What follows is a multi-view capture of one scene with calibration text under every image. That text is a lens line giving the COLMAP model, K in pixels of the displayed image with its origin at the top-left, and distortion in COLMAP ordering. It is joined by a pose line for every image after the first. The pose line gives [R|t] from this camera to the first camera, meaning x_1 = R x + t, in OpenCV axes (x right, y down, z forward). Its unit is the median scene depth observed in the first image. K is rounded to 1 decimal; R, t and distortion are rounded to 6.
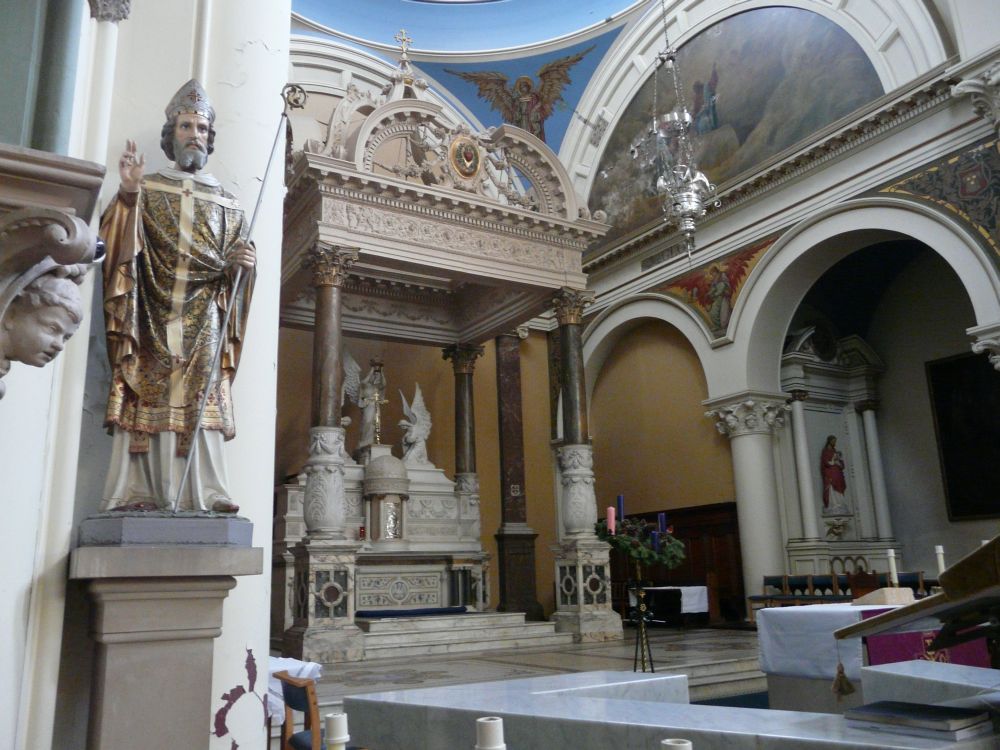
lens RADIAL K [[835.7, 0, 485.7], [0, 835.7, 377.0], [0, 0, 1]] dist [-0.045686, 0.011953]
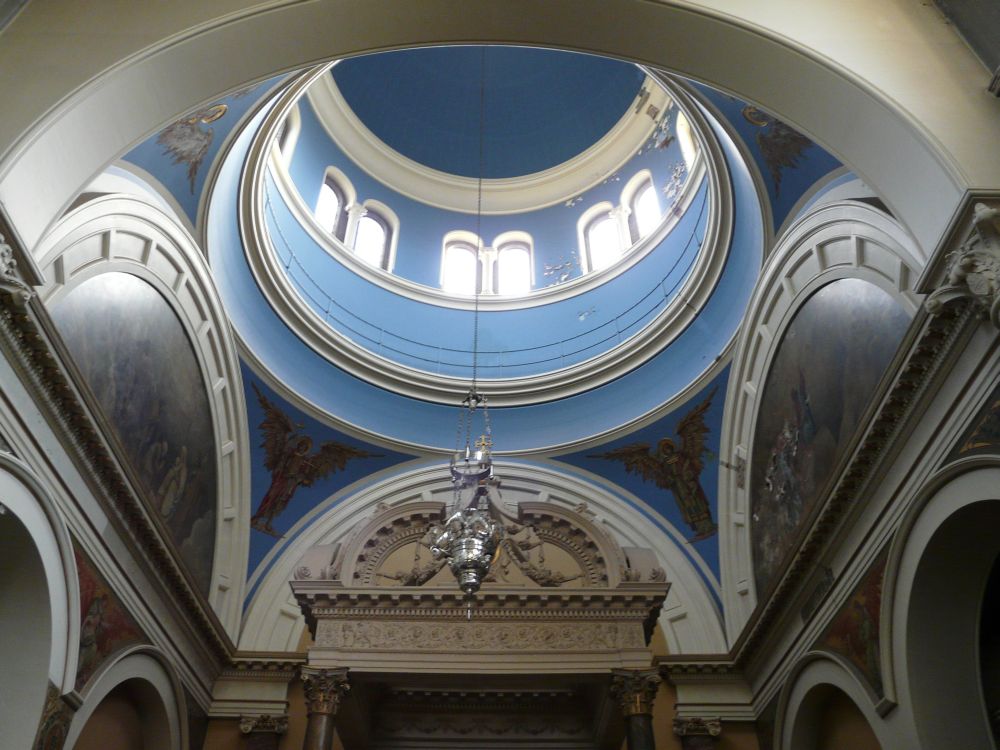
lens RADIAL K [[835.7, 0, 485.7], [0, 835.7, 377.0], [0, 0, 1]] dist [-0.045686, 0.011953]
pose [[0.852168, -0.319754, -0.414207, 0.411800], [0.091388, 0.870356, -0.483868, 0.025231], [0.515226, 0.374483, 0.770912, 0.195908]]
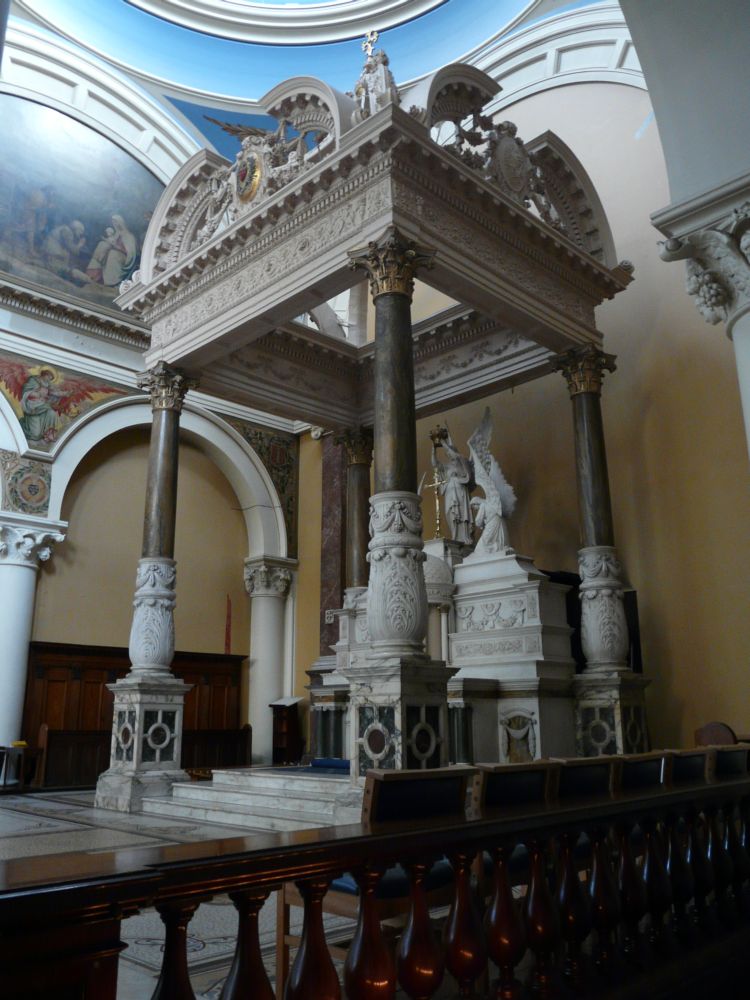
lens RADIAL K [[835.7, 0, 374.1], [0, 835.7, 478.6], [0, 0, 1]] dist [-0.045686, 0.011953]
pose [[0.234976, -0.241922, -0.941414, 0.637396], [0.230346, 0.954802, -0.187868, 0.170952], [0.944313, -0.172707, 0.280081, 0.803158]]
